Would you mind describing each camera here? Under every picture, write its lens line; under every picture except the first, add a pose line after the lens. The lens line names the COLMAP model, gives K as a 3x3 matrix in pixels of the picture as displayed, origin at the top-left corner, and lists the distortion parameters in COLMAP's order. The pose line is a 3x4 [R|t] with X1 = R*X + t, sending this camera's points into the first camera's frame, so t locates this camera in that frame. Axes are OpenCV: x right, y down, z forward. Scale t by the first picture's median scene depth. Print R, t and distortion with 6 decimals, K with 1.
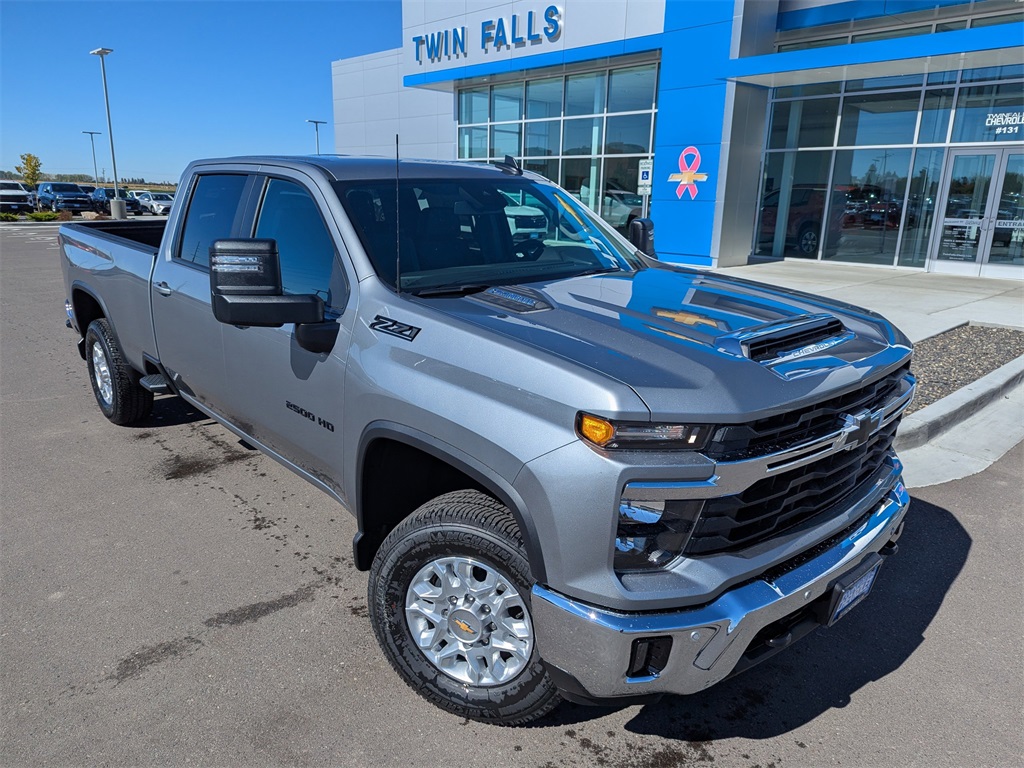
lens RADIAL K [[729.5, 0, 516.3], [0, 729.5, 398.6], [0, 0, 1]] dist [0.057125, -0.042121]
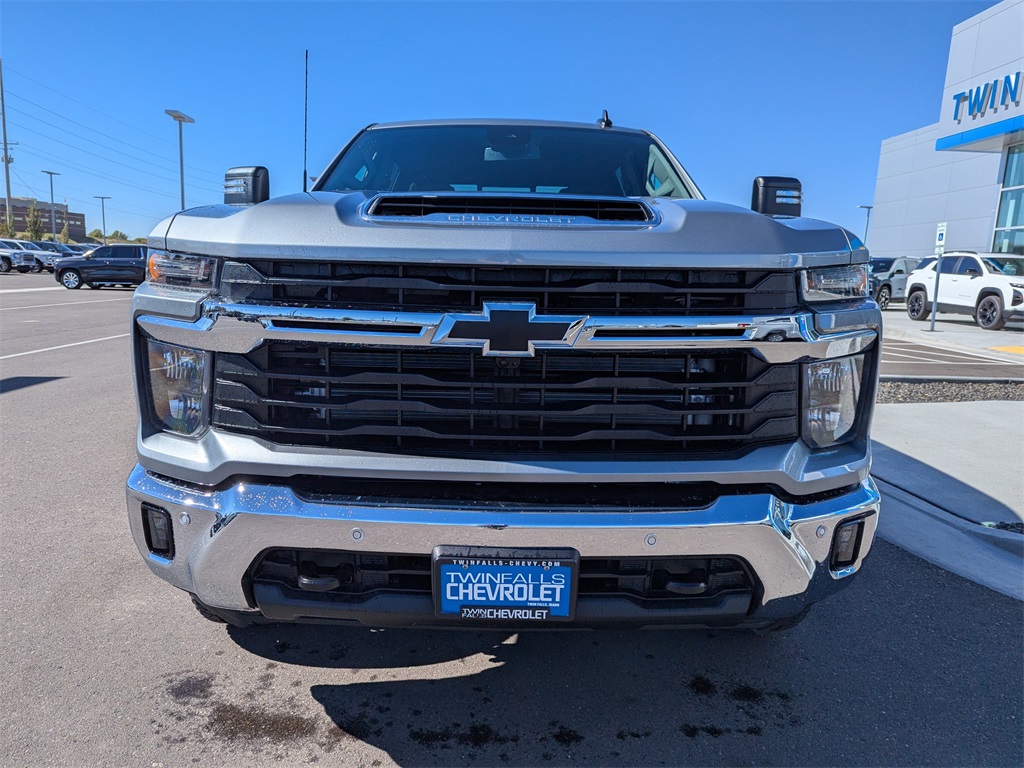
lens RADIAL K [[729.5, 0, 499.5], [0, 729.5, 401.0], [0, 0, 1]] dist [0.057125, -0.042121]
pose [[0.733270, 0.128422, -0.667700, 0.573549], [-0.208944, 0.977045, -0.041544, 0.085924], [0.647038, 0.169975, 0.743270, 0.323917]]
